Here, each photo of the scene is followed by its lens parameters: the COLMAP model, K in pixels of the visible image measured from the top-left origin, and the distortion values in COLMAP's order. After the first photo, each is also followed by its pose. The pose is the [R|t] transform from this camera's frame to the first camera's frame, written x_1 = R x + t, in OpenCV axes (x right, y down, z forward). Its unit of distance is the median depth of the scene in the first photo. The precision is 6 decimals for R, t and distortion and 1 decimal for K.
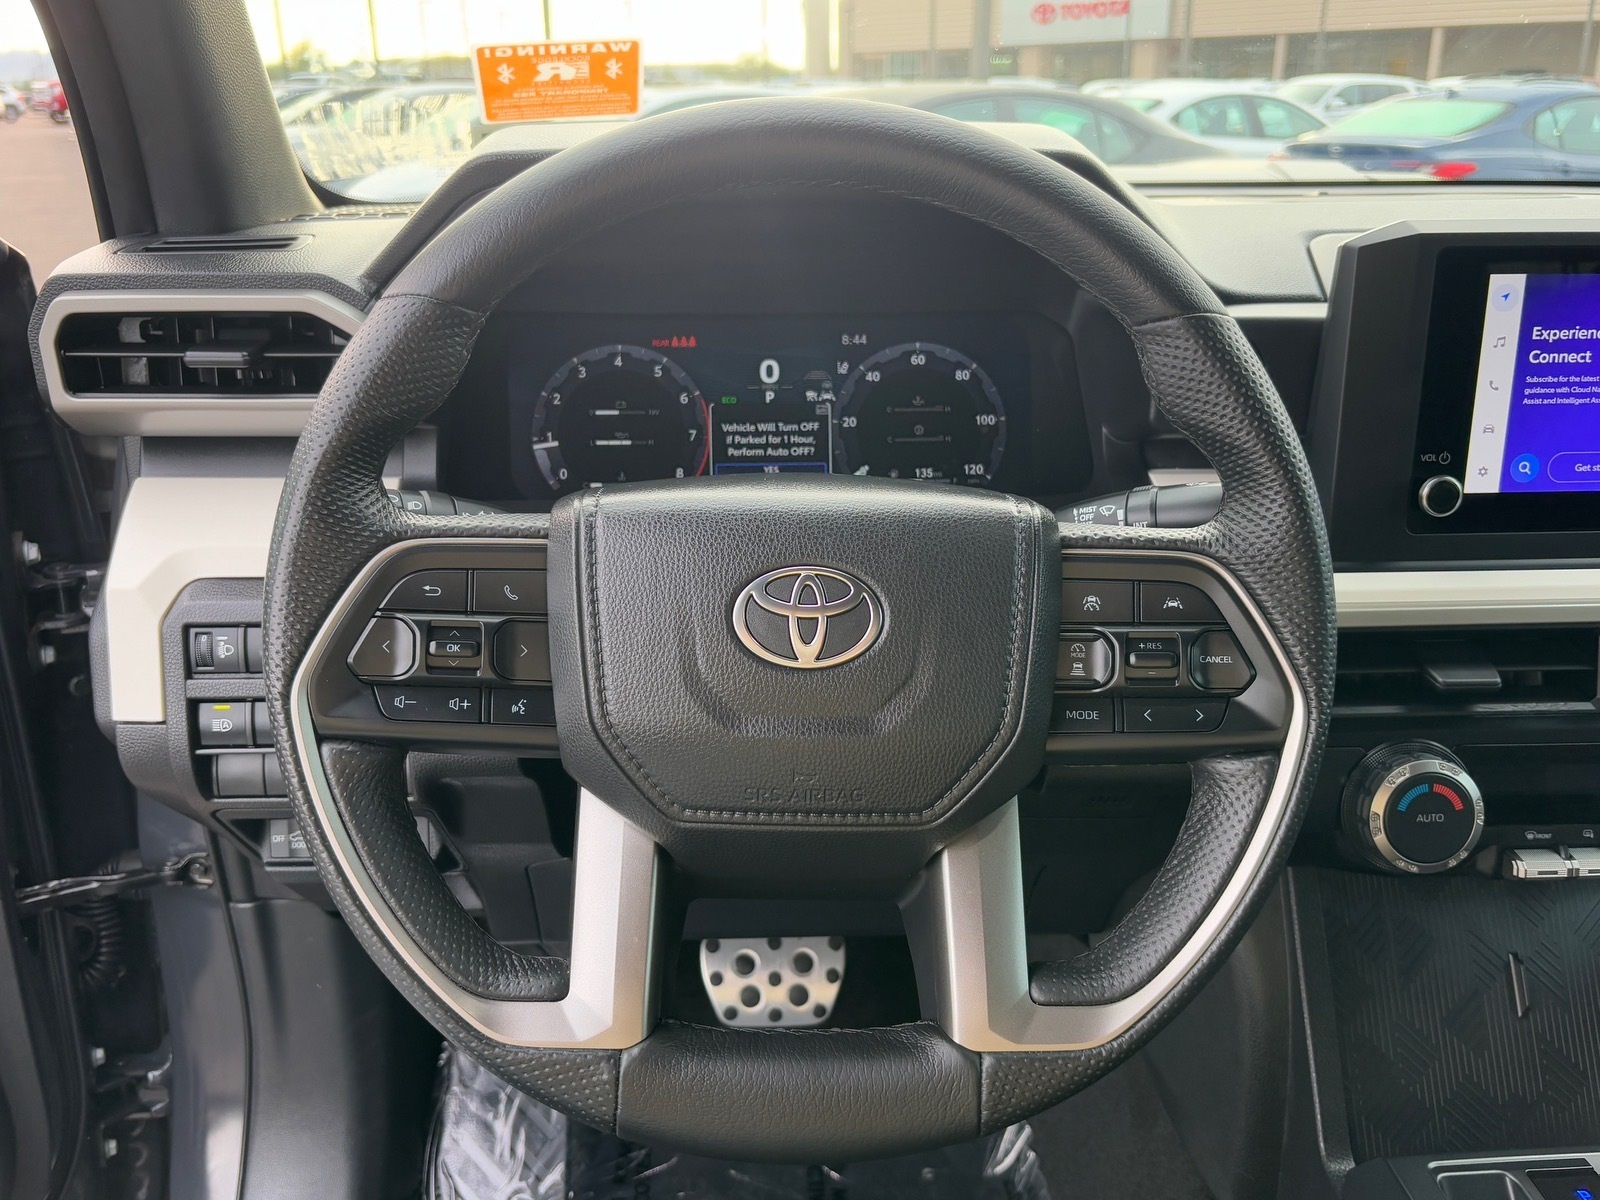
lens RADIAL K [[1367.4, 0, 785.4], [0, 1367.4, 595.2], [0, 0, 1]] dist [0.047026, -0.061711]
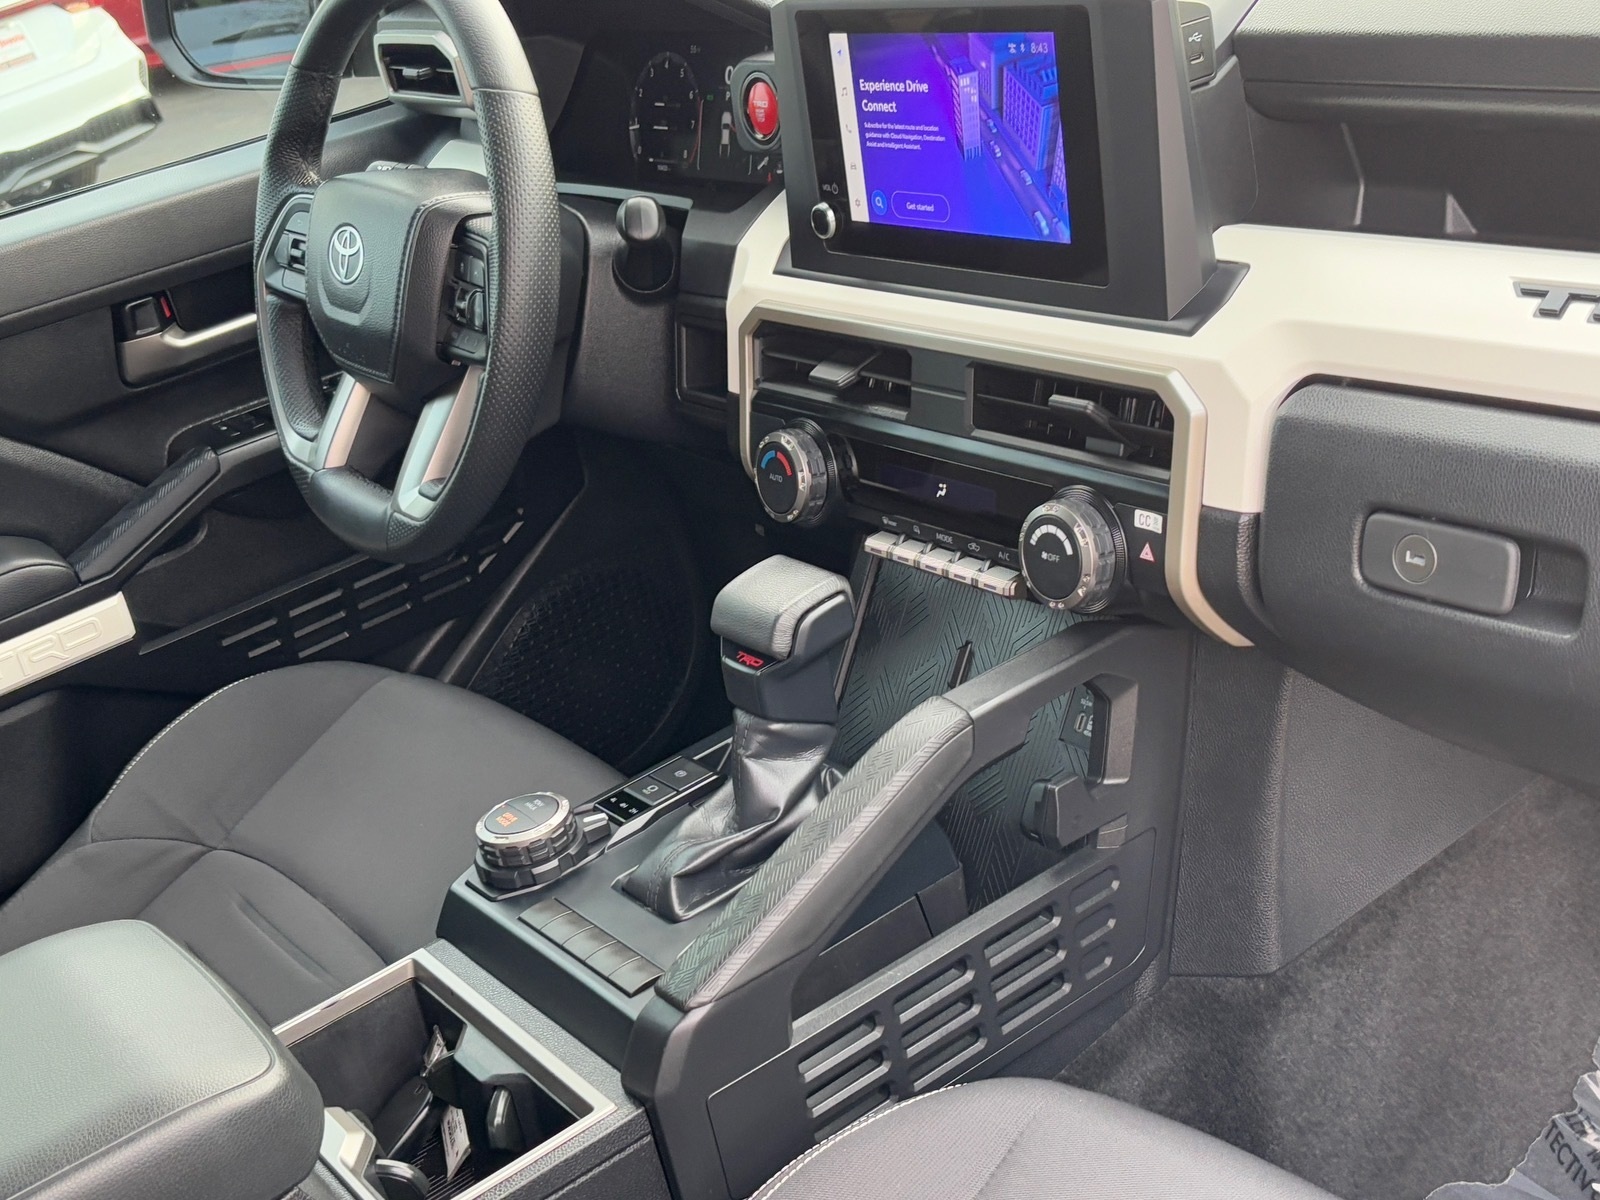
lens RADIAL K [[2052.1, 0, 798.2], [0, 2052.1, 616.6], [0, 0, 1]] dist [0.085989, 0.000000]
pose [[0.550678, 0.239075, -0.799748, 2.026019], [-0.081156, 0.968901, 0.233760, -0.158185], [0.830763, -0.063822, 0.552955, -0.040327]]
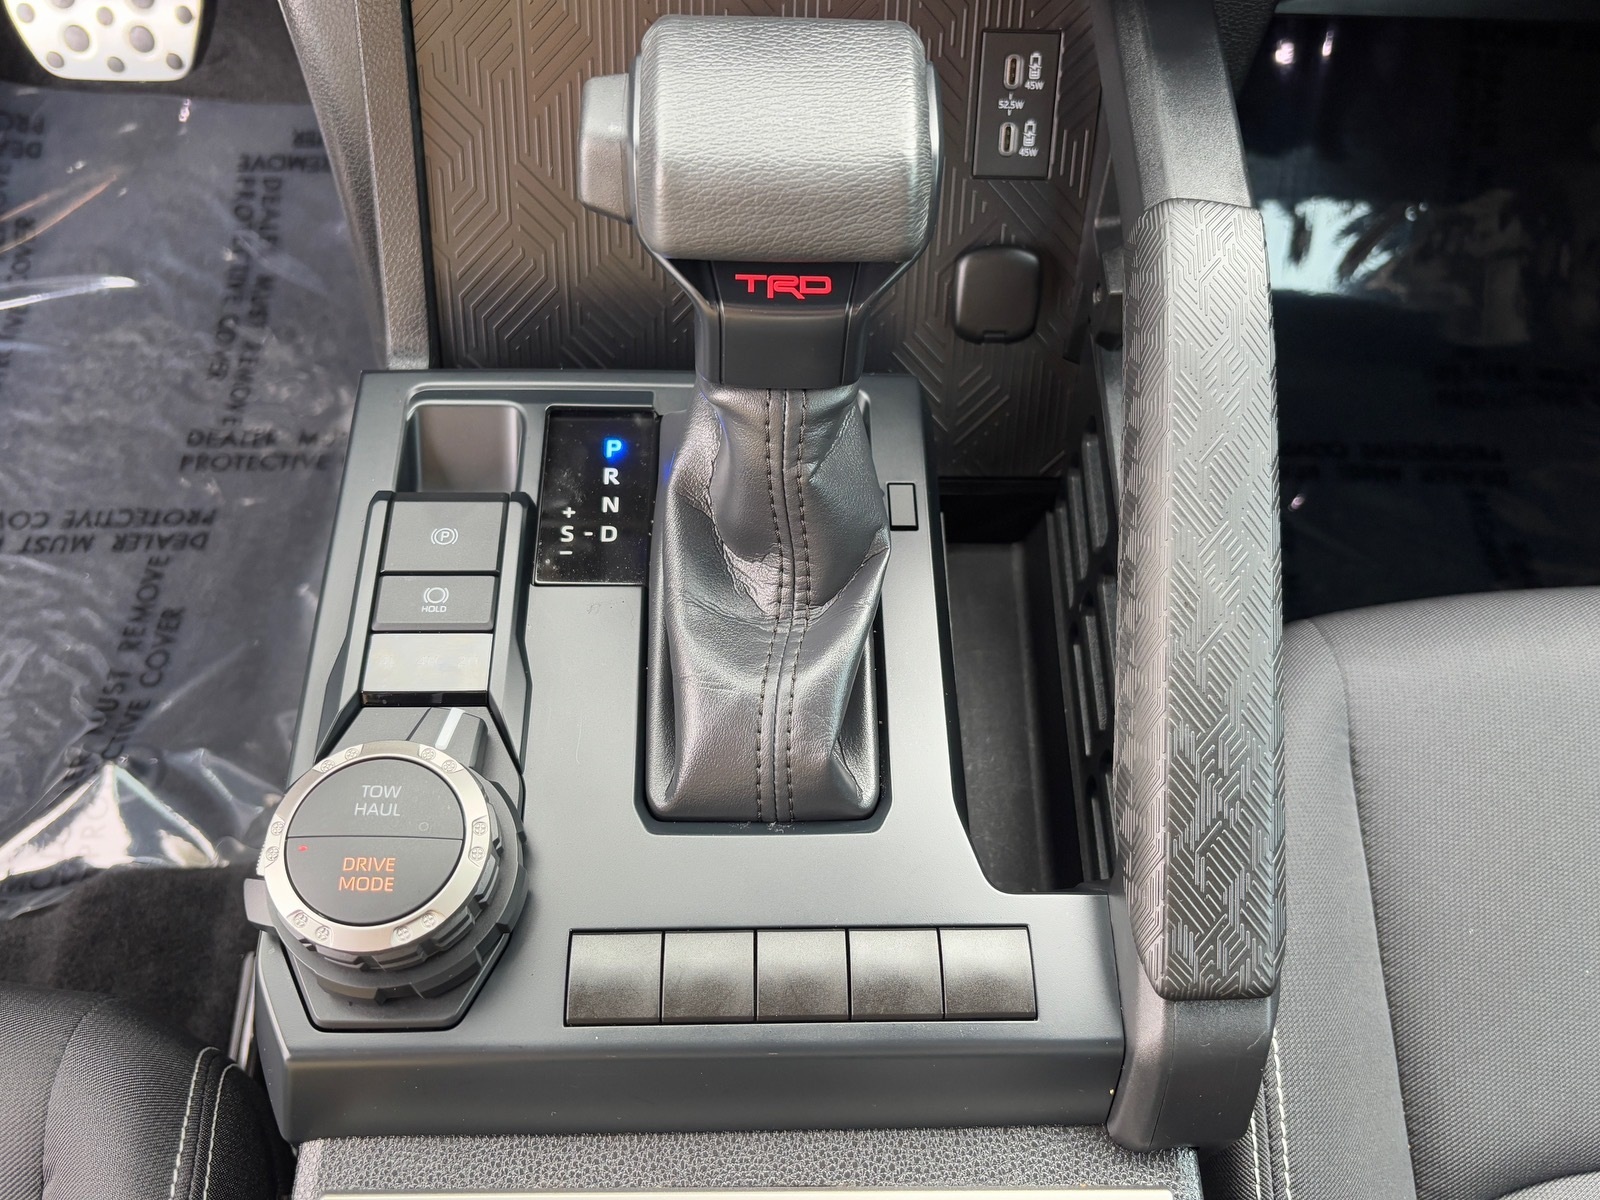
lens RADIAL K [[1367.4, 0, 812.9], [0, 1367.4, 595.5], [0, 0, 1]] dist [0.047026, -0.061711]
pose [[0.998910, 0.039840, 0.024319, 0.646860], [-0.046154, 0.765406, 0.641891, 0.042033], [0.006959, -0.642314, 0.766410, 0.406869]]
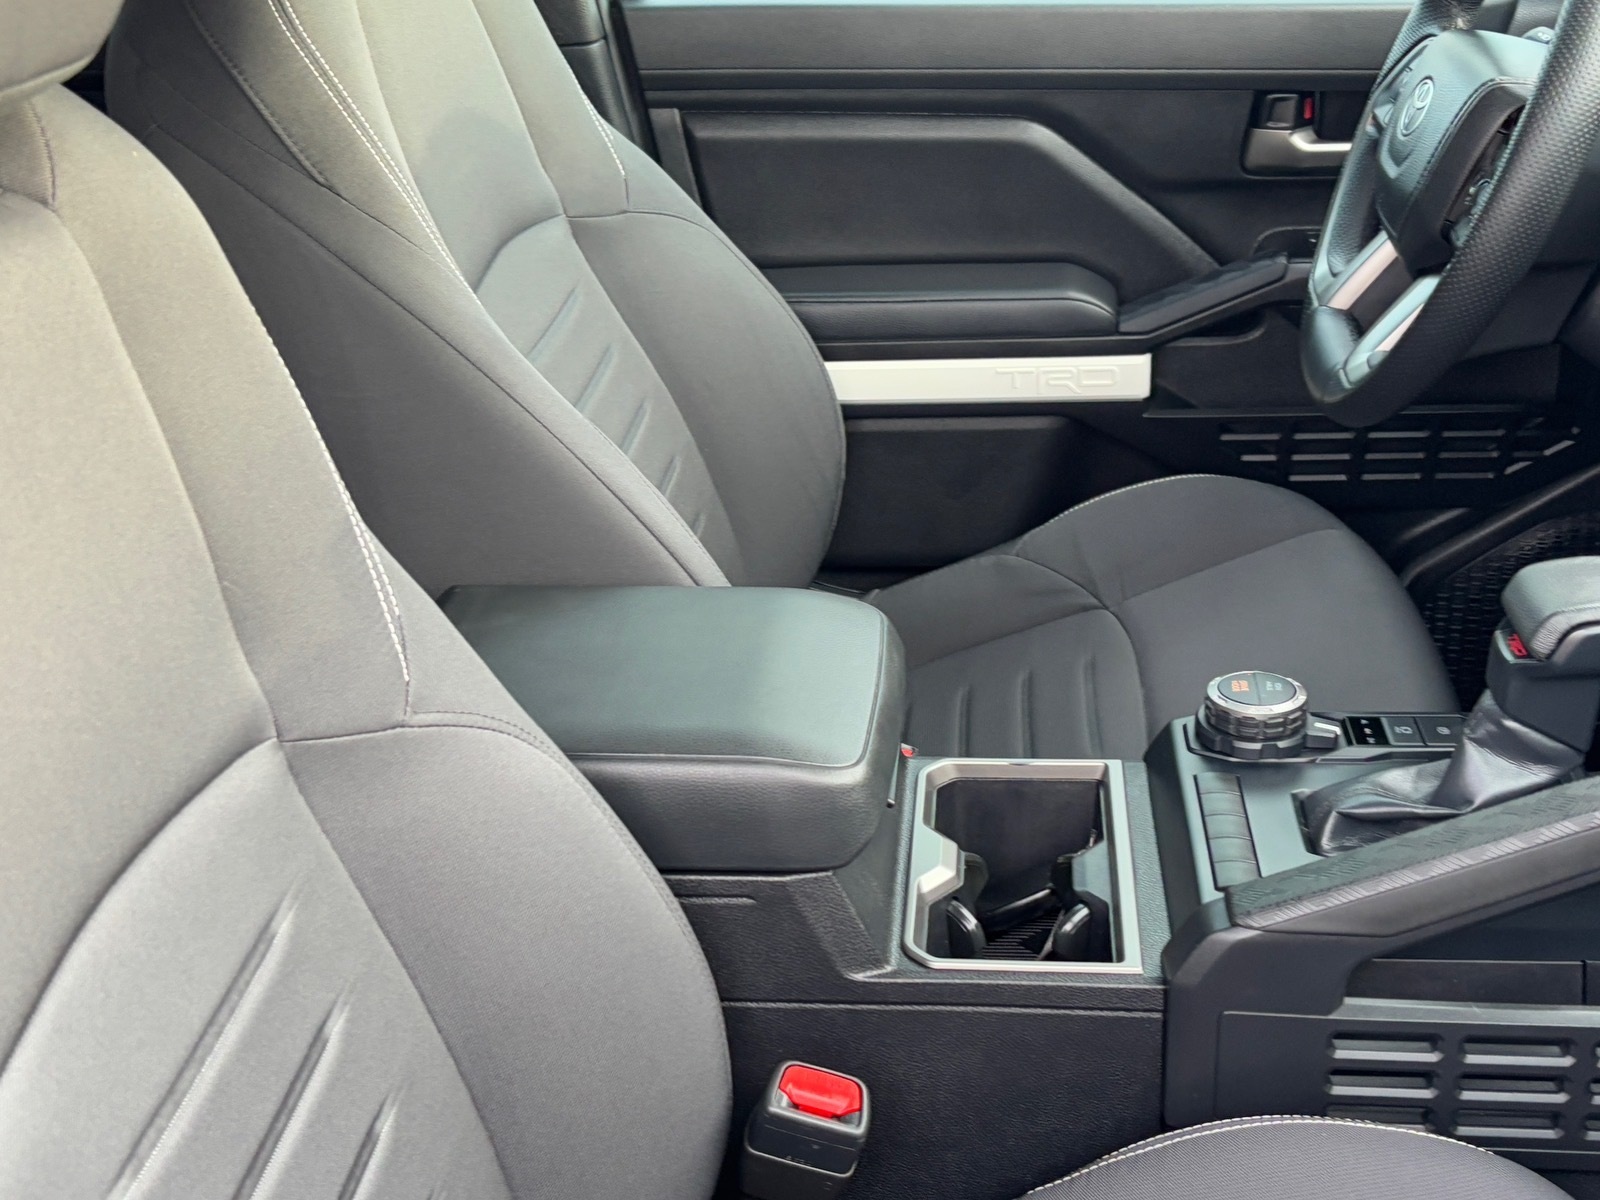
lens RADIAL K [[2052.1, 0, 788.6], [0, 2052.1, 628.8], [0, 0, 1]] dist [0.085989, 0.000000]
pose [[-0.120379, 0.426180, -0.896593, 2.146570], [-0.299809, 0.845382, 0.442090, -0.272503], [0.946374, 0.322026, 0.026006, 0.286859]]
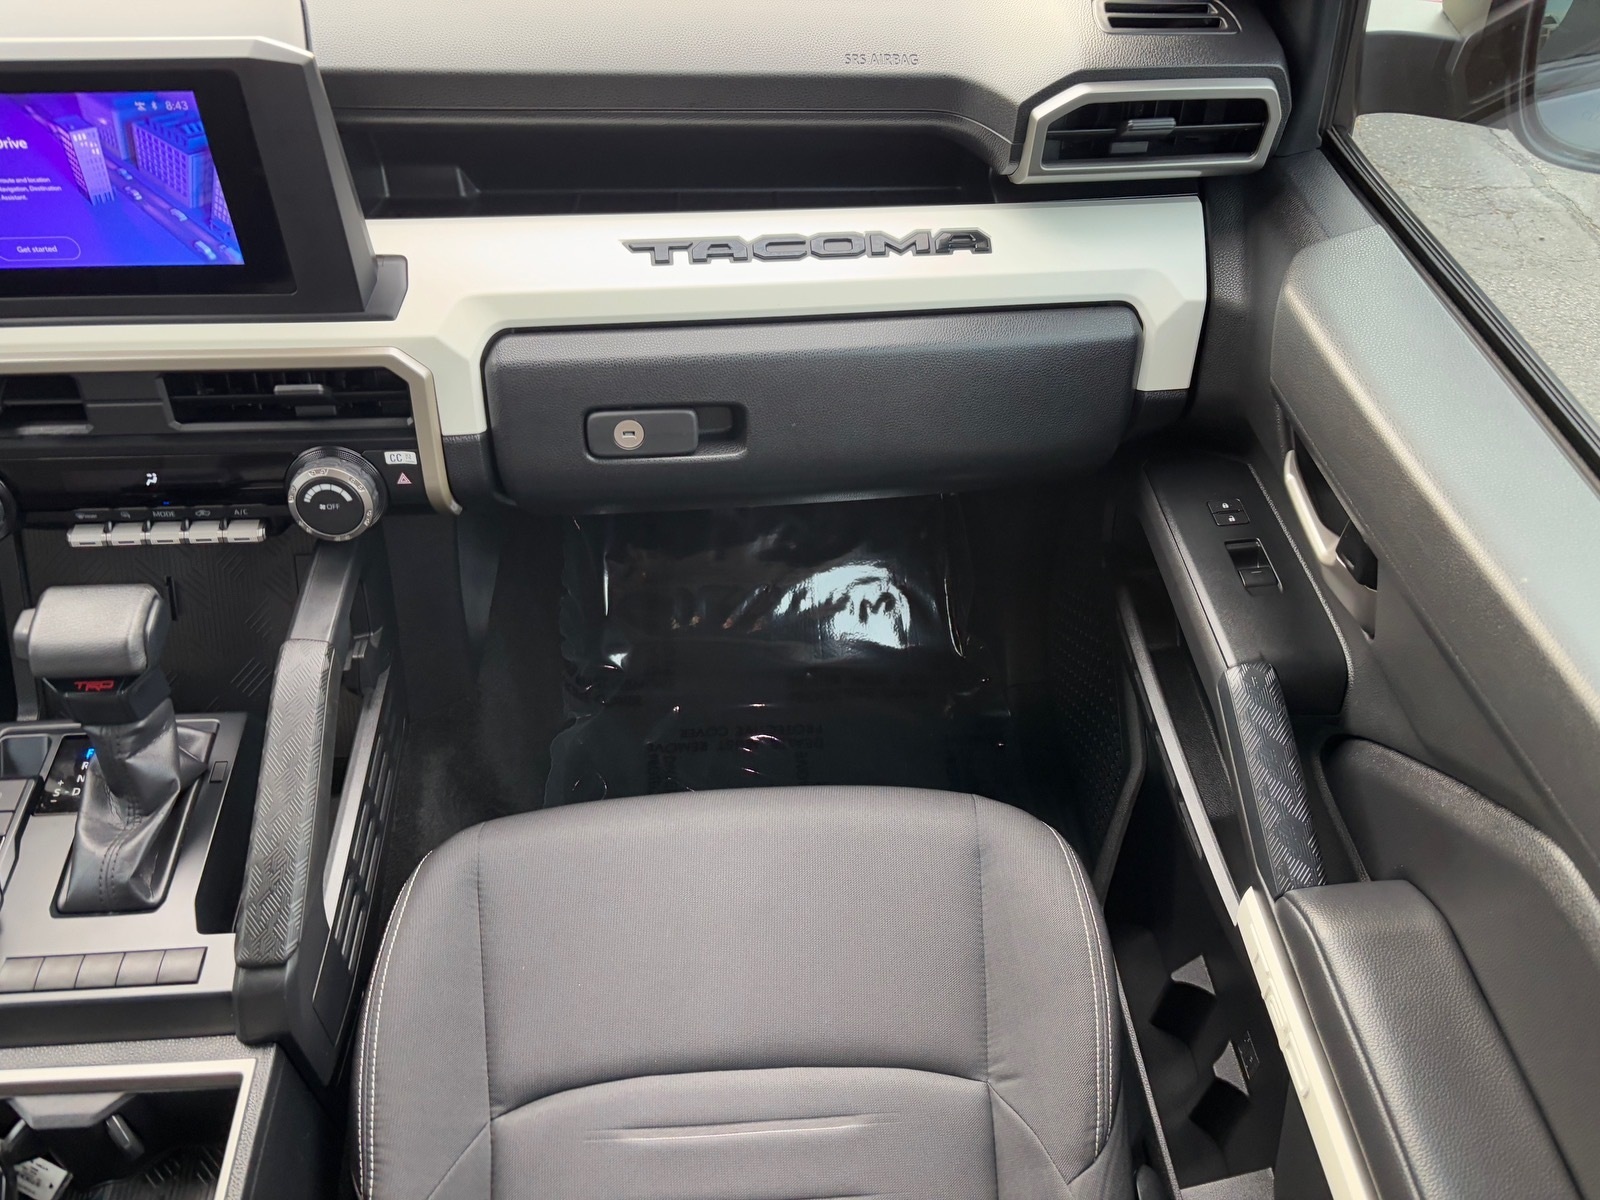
lens RADIAL K [[1228.3, 0, 796.2], [0, 1228.3, 606.3], [0, 0, 1]] dist [0.041669, -0.053412]
pose [[0.999158, -0.001987, 0.040974, 1.265429], [-0.016904, 0.890143, 0.455368, -0.336141], [-0.037378, -0.455678, 0.889360, -0.172506]]
